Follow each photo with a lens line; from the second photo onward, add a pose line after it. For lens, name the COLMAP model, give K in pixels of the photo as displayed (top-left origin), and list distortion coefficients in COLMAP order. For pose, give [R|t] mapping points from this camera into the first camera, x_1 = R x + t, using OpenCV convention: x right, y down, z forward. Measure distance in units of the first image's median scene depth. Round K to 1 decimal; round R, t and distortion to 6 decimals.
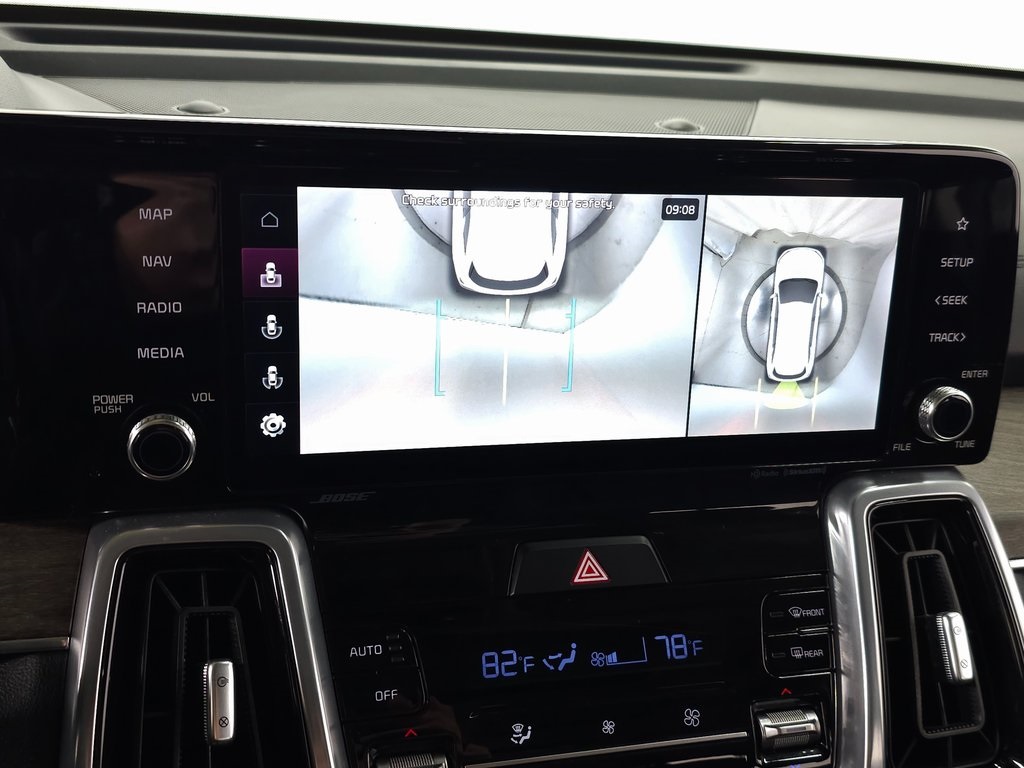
lens RADIAL K [[1096.4, 0, 520.1], [0, 1096.4, 379.3], [0, 0, 1]] dist [0.021849, 0.000000]
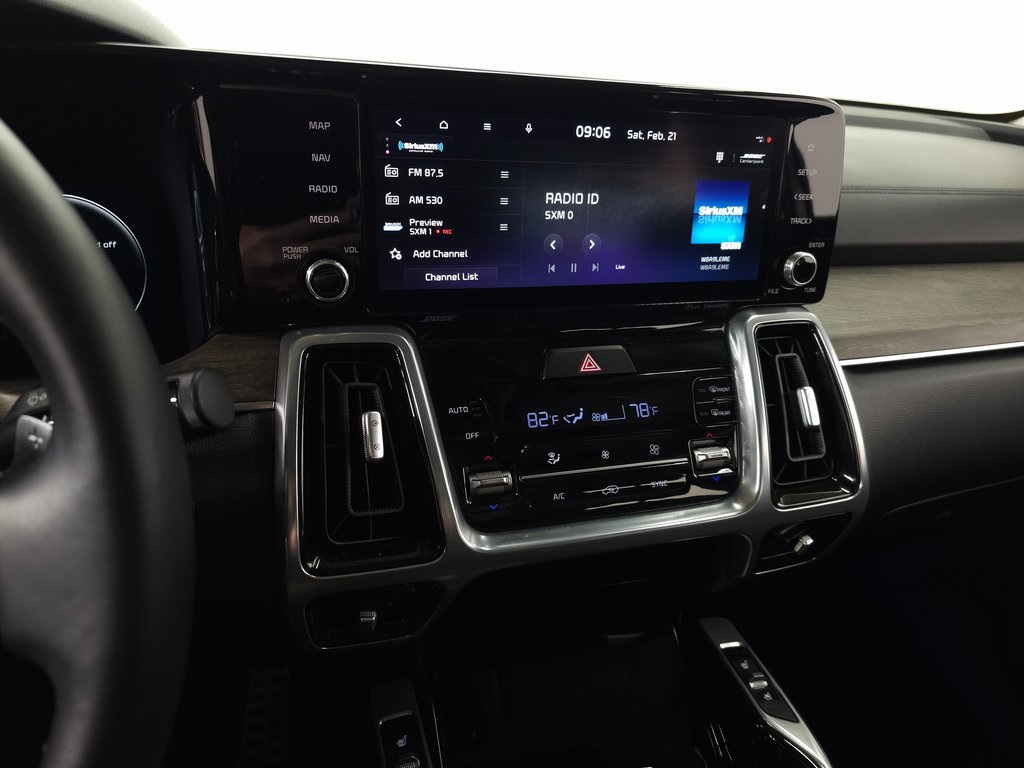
lens RADIAL K [[693.3, 0, 520.5], [0, 693.3, 384.9], [0, 0, 1]] dist [0.053993, -0.050542]
pose [[0.998063, -0.031560, 0.053606, -0.095445], [0.028935, 0.998377, 0.049050, 0.152221], [-0.055067, -0.047404, 0.997357, -0.021522]]
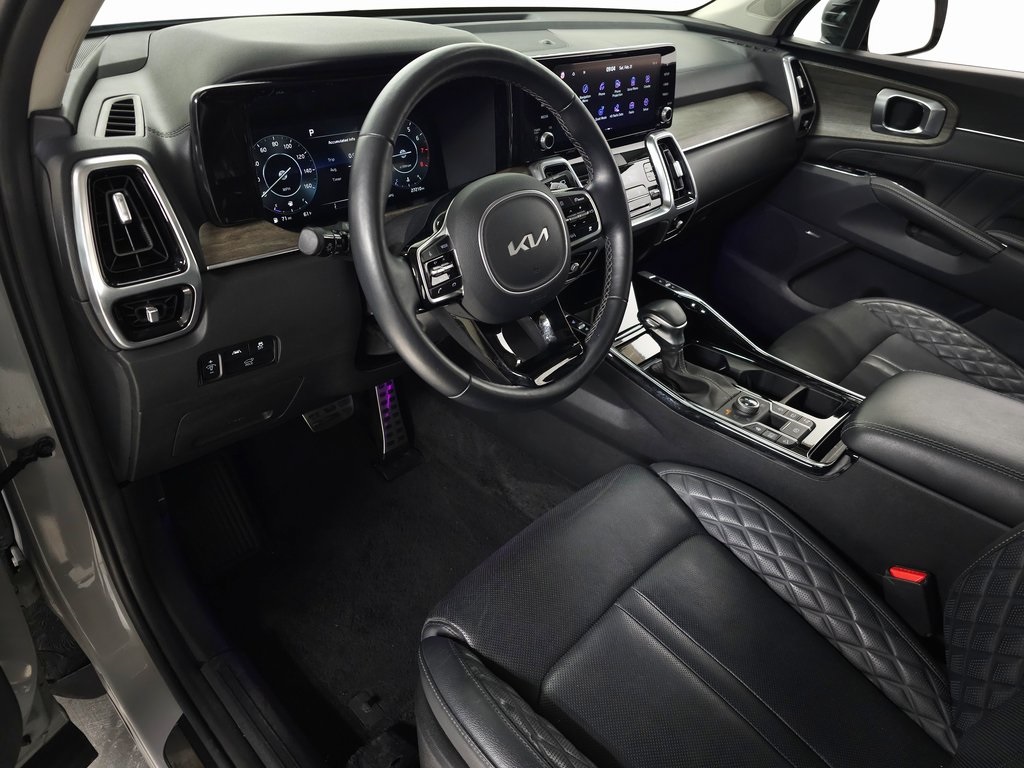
lens RADIAL K [[693.3, 0, 508.4], [0, 693.3, 382.4], [0, 0, 1]] dist [0.053993, -0.050542]
pose [[0.858919, -0.296005, 0.417900, -1.657292], [0.182431, 0.939353, 0.290404, 0.115840], [-0.478516, -0.173195, 0.860829, -1.259166]]
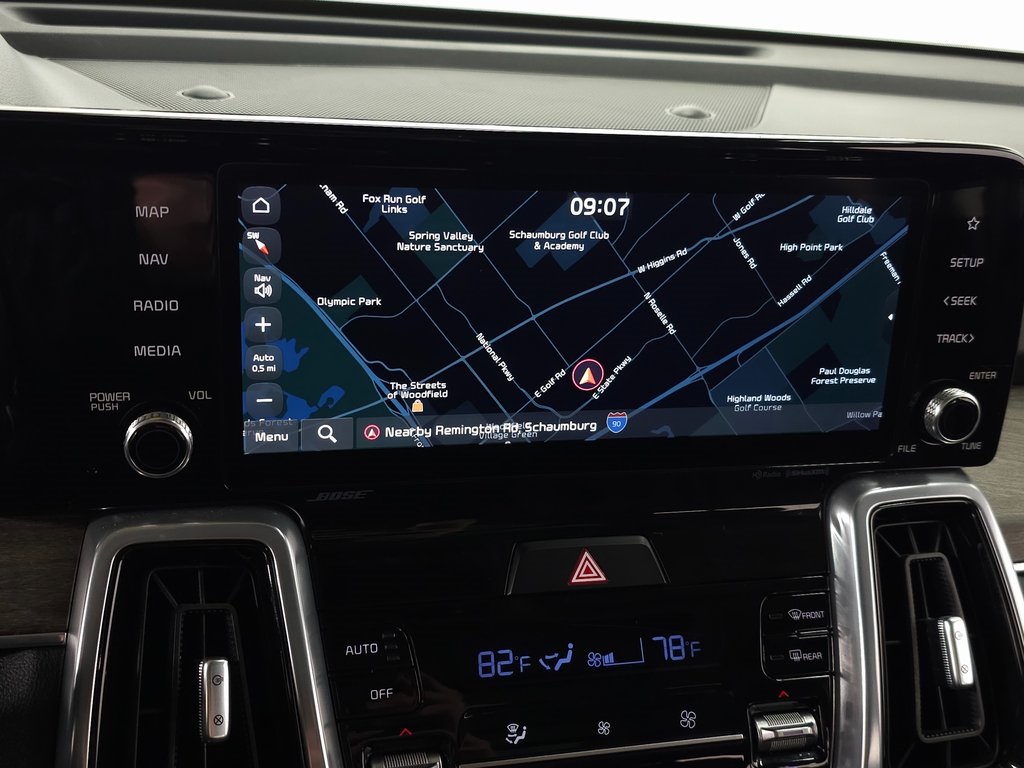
lens RADIAL K [[1096.4, 0, 515.6], [0, 1096.4, 379.6], [0, 0, 1]] dist [0.021849, 0.000000]
pose [[0.999779, 0.011707, -0.017485, 0.013500], [-0.011242, 0.999587, 0.026454, -0.024786], [0.017787, -0.026251, 0.999497, 0.008355]]
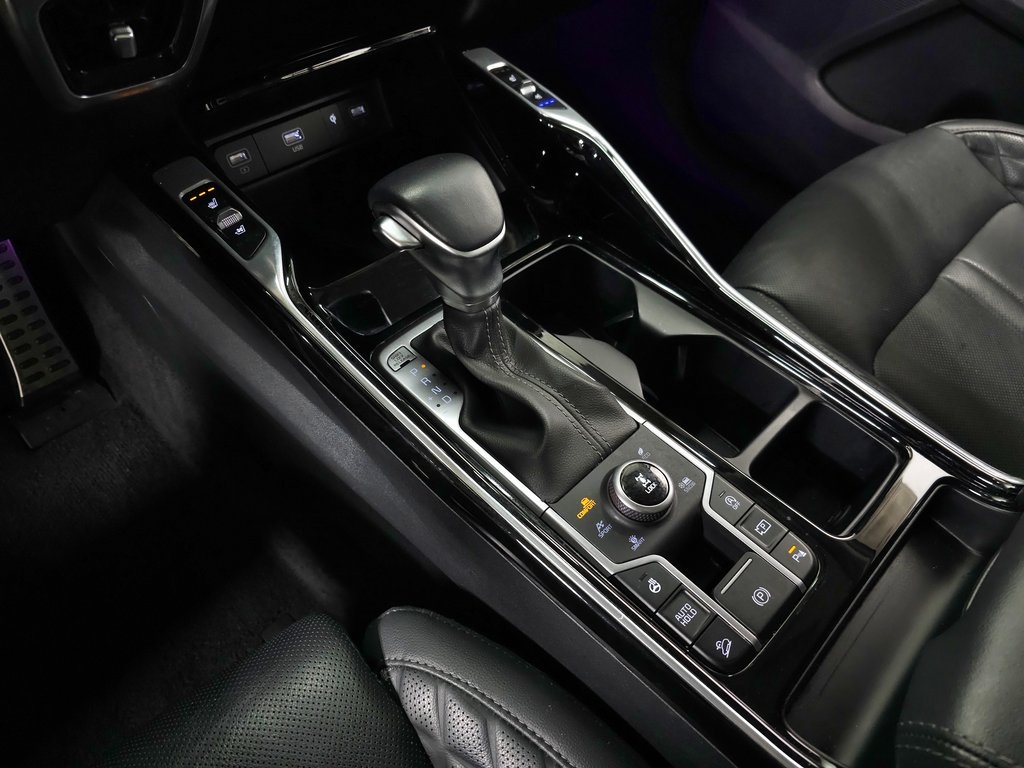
lens RADIAL K [[693.3, 0, 511.3], [0, 693.3, 382.7], [0, 0, 1]] dist [0.053993, -0.050542]
pose [[0.867700, -0.385696, 0.313585, -0.275134], [0.148666, 0.803323, 0.576689, 0.419991], [-0.474337, -0.453774, 0.754383, -0.067892]]
